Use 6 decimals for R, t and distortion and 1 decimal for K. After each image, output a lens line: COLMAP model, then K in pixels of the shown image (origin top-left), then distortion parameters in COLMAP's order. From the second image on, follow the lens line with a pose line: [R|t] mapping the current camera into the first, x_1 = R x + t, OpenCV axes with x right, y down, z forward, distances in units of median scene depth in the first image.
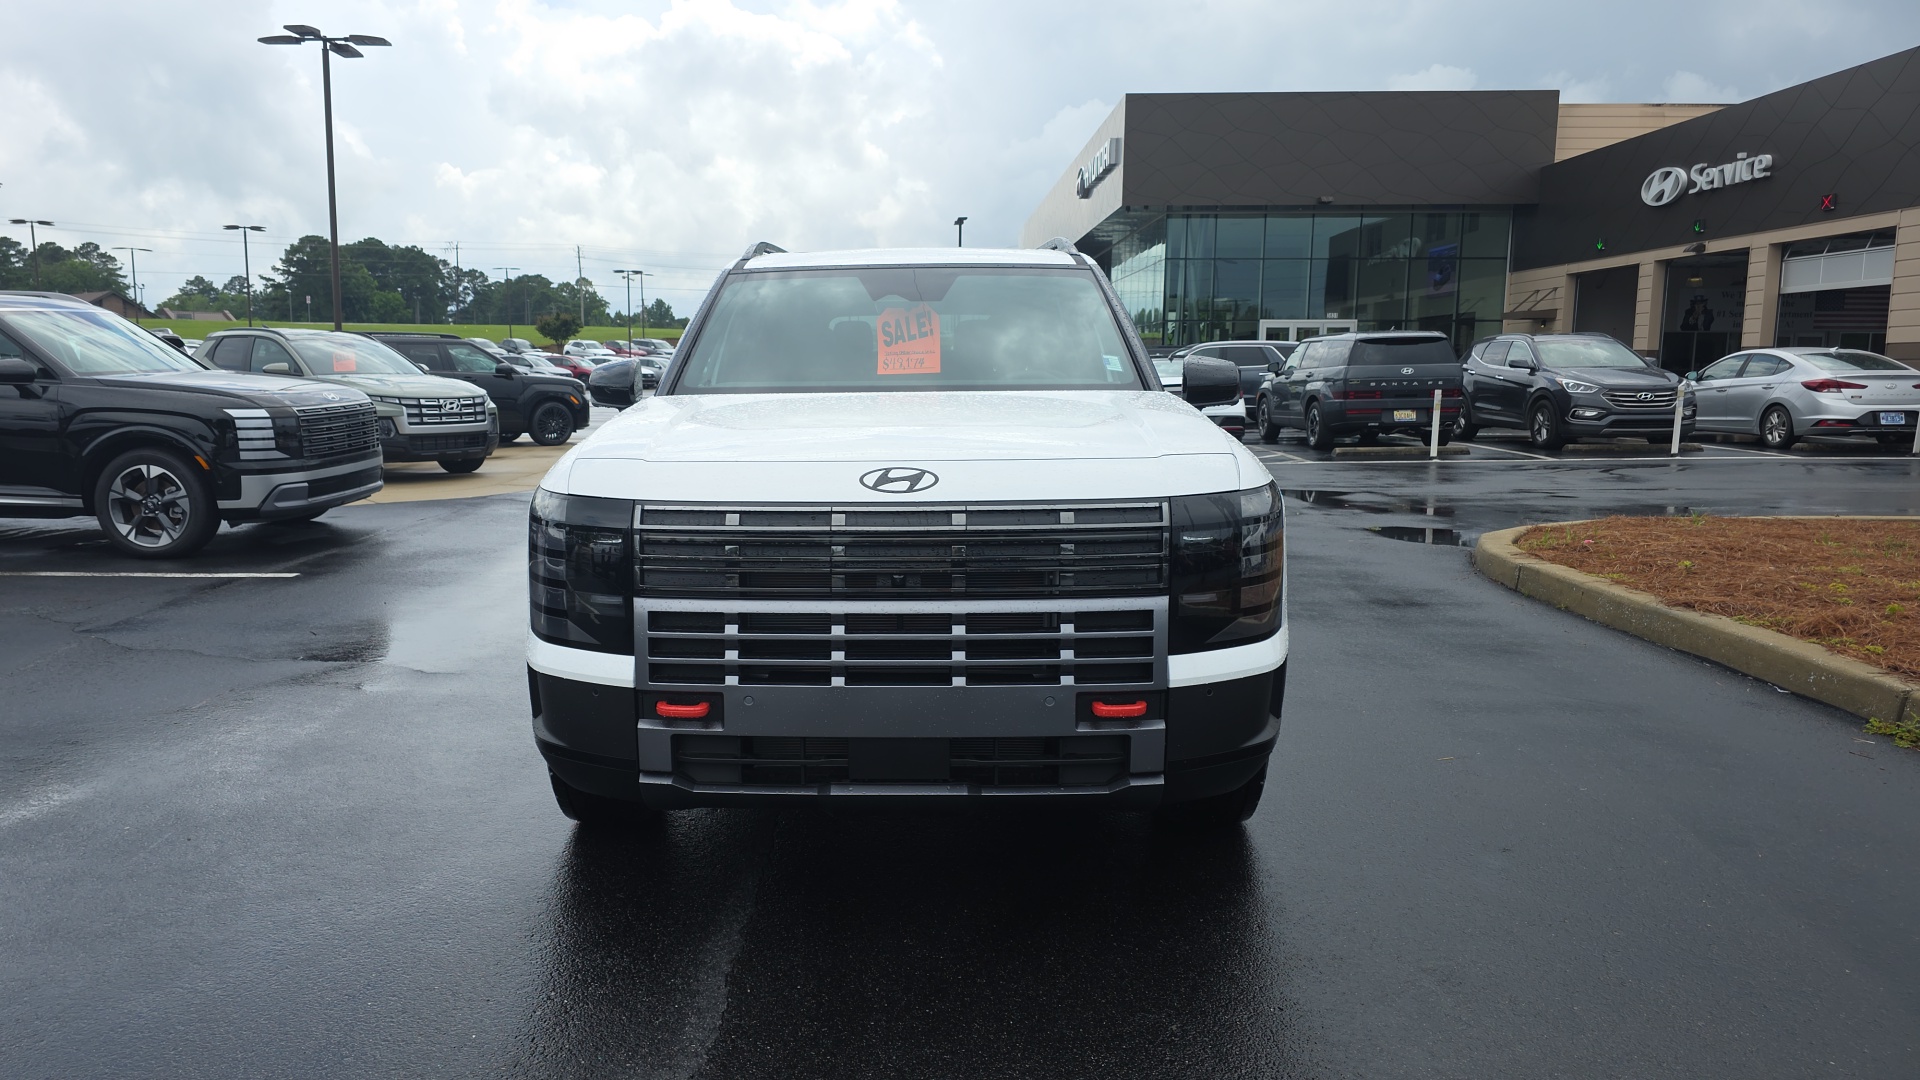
lens RADIAL K [[1248.9, 0, 960.0], [0, 1248.9, 543.7], [0, 0, 1]] dist [-0.004847, -0.004127]
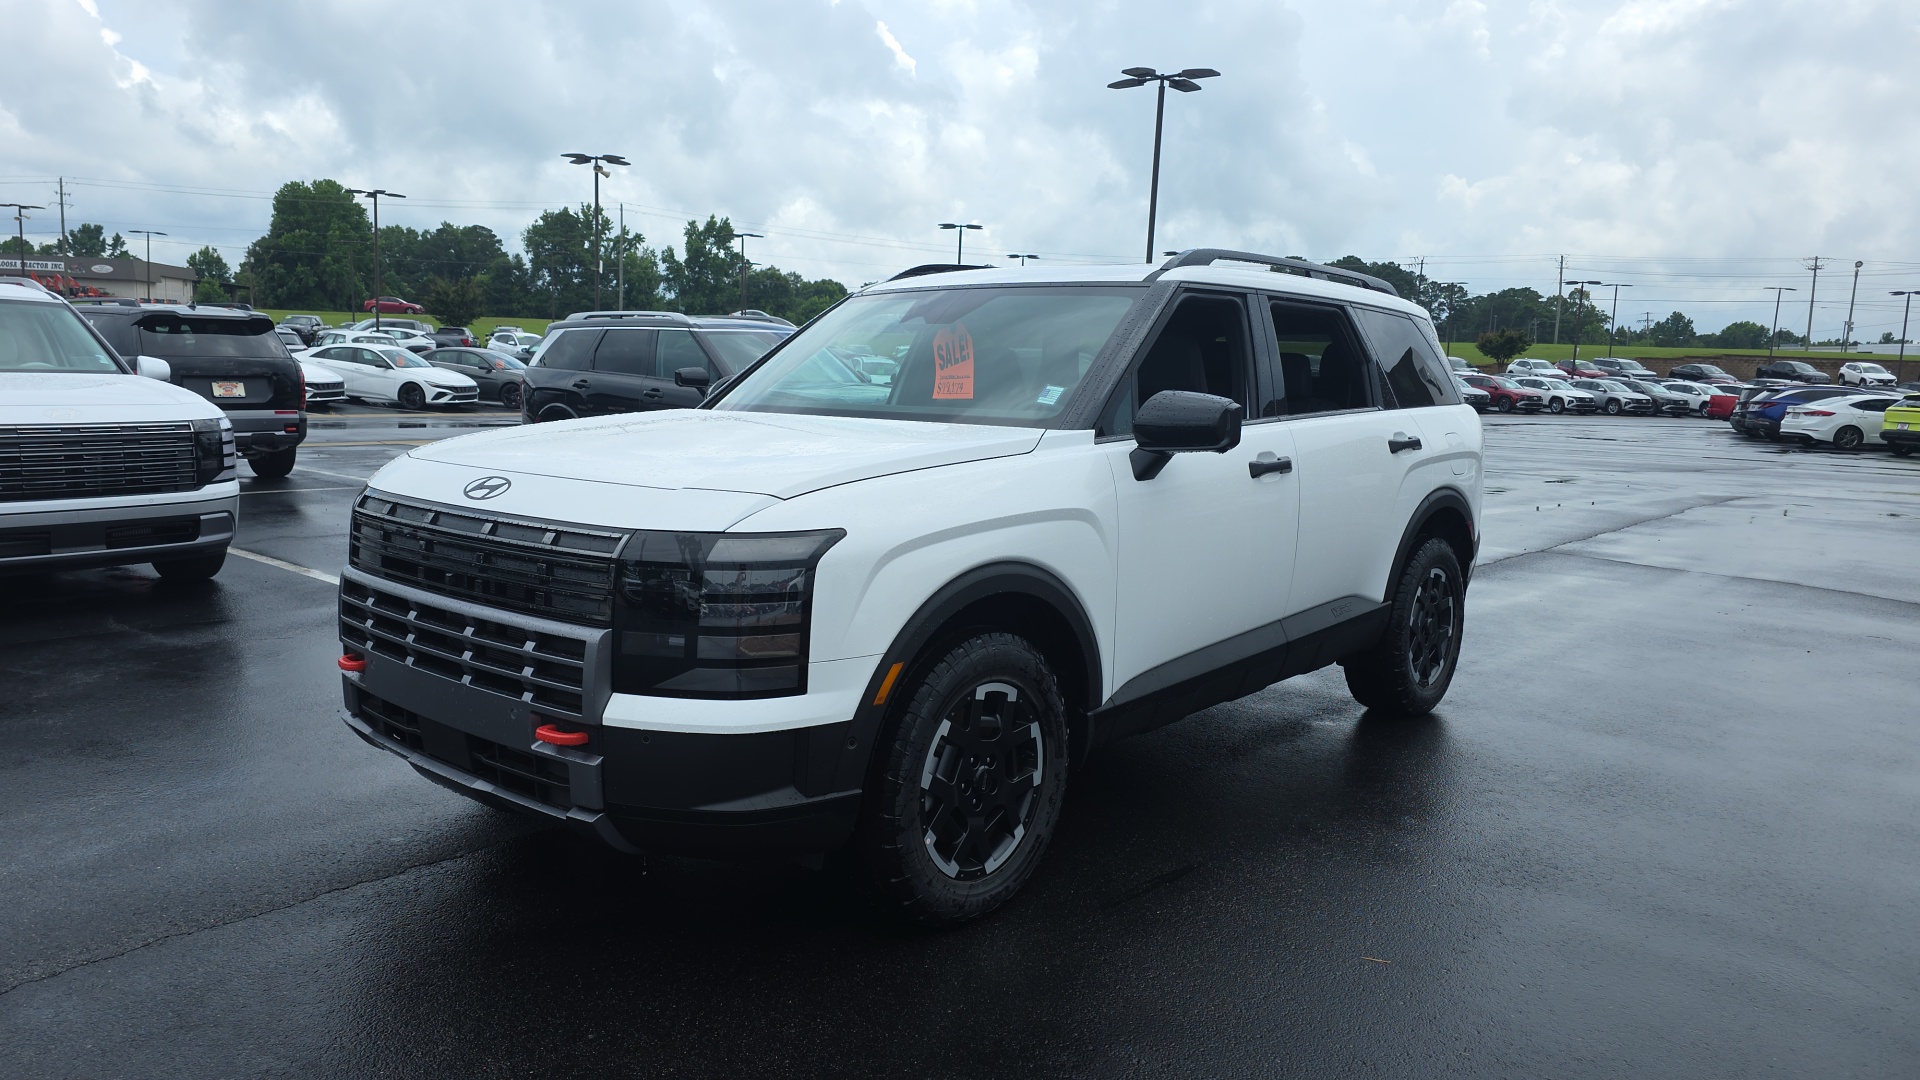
lens RADIAL K [[1307.2, 0, 947.0], [0, 1307.2, 521.9], [0, 0, 1]] dist [0.045133, -0.056568]
pose [[0.747438, 0.093815, -0.657674, 0.139697], [-0.118417, 0.992939, 0.007060, -0.010834], [0.653693, 0.072603, 0.753269, 0.054666]]
